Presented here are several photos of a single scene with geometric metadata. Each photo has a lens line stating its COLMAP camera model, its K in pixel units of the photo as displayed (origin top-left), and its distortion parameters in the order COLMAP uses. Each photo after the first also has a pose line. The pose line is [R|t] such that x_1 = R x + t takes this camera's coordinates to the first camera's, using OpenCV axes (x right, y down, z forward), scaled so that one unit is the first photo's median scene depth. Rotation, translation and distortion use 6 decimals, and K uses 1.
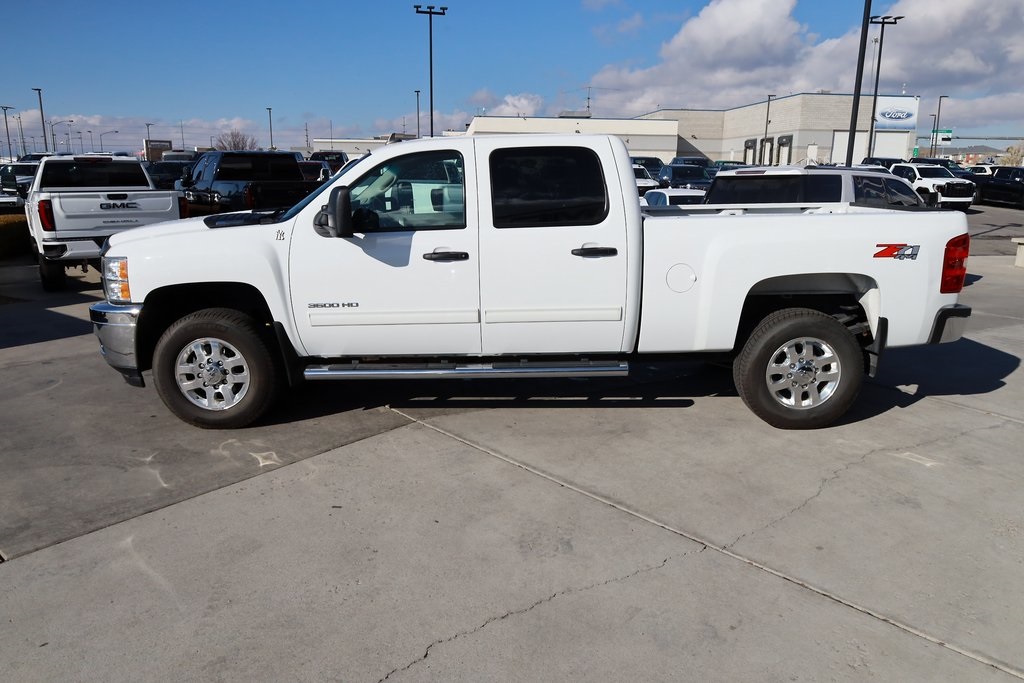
lens RADIAL K [[700.9, 0, 541.9], [0, 700.9, 339.2], [0, 0, 1]] dist [-0.004771, -0.007534]
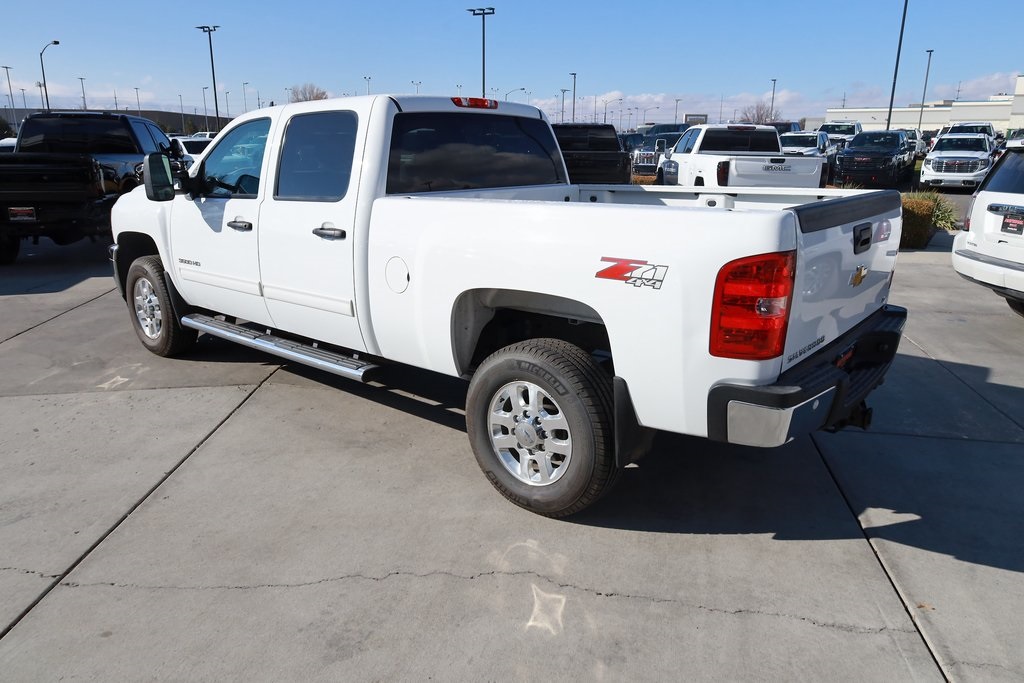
lens RADIAL K [[700.9, 0, 533.6], [0, 700.9, 329.2], [0, 0, 1]] dist [-0.004771, -0.007534]
pose [[0.770700, 0.164599, -0.615572, 0.816225], [-0.149034, 0.985829, 0.077012, -0.109980], [0.619524, 0.032388, 0.784309, 0.474473]]
